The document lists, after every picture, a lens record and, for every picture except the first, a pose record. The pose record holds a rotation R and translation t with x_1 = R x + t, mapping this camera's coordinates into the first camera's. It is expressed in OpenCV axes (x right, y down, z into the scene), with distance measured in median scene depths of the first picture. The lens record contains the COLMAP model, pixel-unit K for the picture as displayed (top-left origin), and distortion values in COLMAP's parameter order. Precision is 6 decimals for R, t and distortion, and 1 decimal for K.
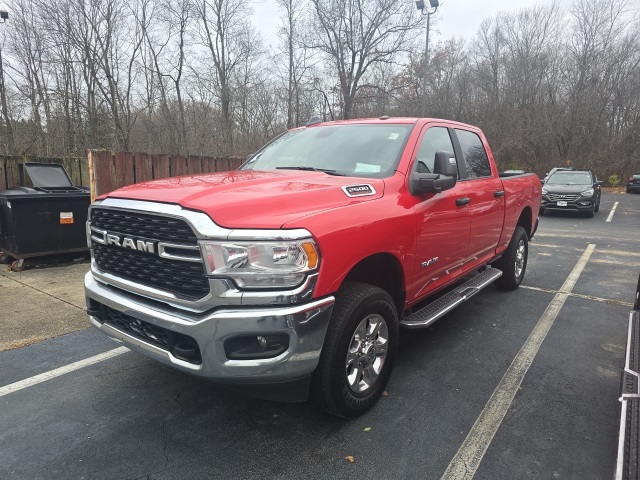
lens RADIAL K [[433.6, 0, 320.0], [0, 433.6, 240.0], [0, 0, 1]] dist [0.009502, -0.005198]
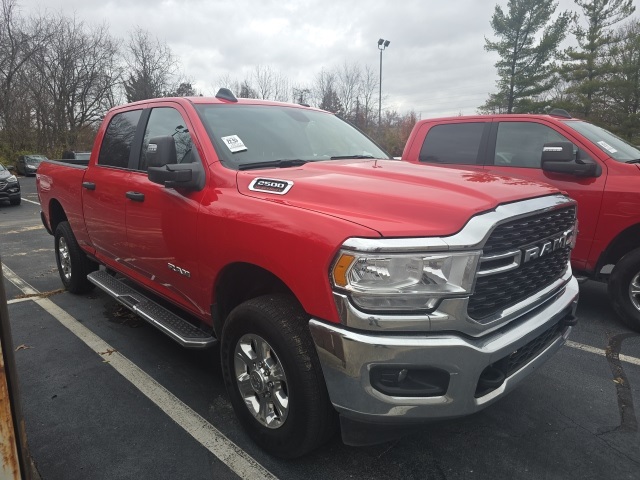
lens RADIAL K [[433.6, 0, 320.0], [0, 433.6, 240.0], [0, 0, 1]] dist [0.009502, -0.005198]
pose [[0.143139, -0.201886, 0.968893, -1.009904], [0.163869, 0.970296, 0.177969, -0.177648], [-0.976042, 0.133297, 0.171971, 0.975144]]
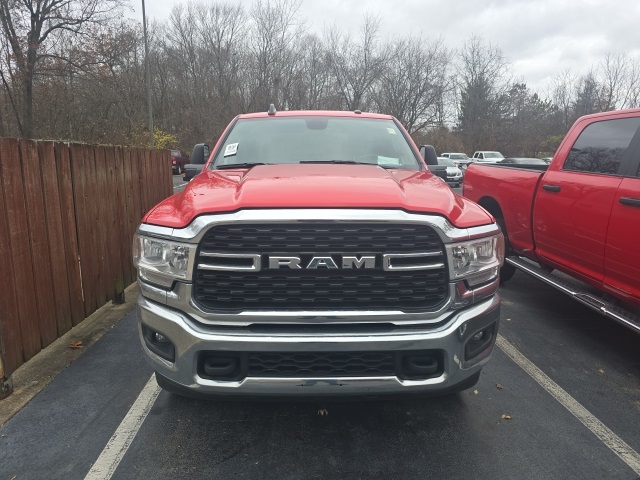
lens RADIAL K [[433.6, 0, 320.0], [0, 433.6, 240.0], [0, 0, 1]] dist [0.009502, -0.005198]
pose [[0.771217, -0.125287, 0.624122, -0.707242], [0.105998, 0.992028, 0.068160, -0.066588], [-0.627686, 0.013589, 0.778348, 0.295409]]
